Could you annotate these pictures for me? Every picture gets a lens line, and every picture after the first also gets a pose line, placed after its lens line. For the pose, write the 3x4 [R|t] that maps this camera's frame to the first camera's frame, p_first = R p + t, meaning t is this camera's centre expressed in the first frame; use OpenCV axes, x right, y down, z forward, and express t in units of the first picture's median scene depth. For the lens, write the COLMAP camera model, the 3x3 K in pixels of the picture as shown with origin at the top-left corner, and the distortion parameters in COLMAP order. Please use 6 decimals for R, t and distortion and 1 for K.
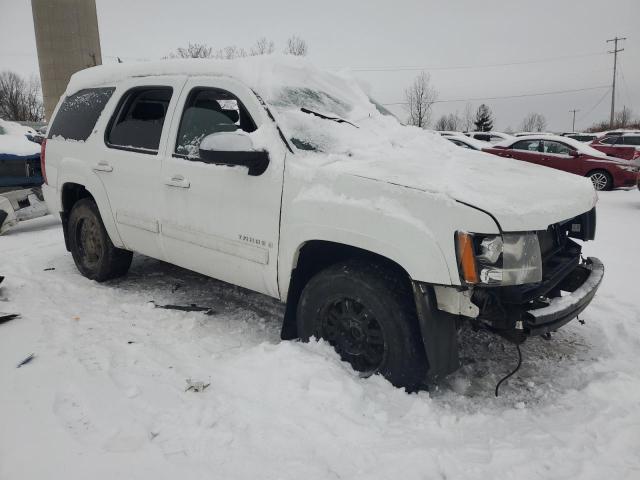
lens RADIAL K [[495.3, 0, 315.6], [0, 495.3, 240.8], [0, 0, 1]] dist [0.016894, -0.001605]
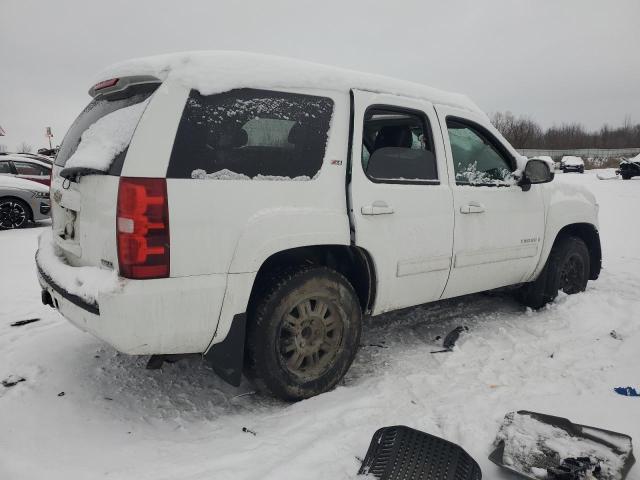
lens RADIAL K [[495.3, 0, 315.6], [0, 495.3, 240.8], [0, 0, 1]] dist [0.016894, -0.001605]
pose [[0.242475, -0.163119, 0.956346, -1.276126], [0.219847, 0.969358, 0.109598, -0.226038], [-0.944920, 0.183675, 0.270907, 0.999677]]
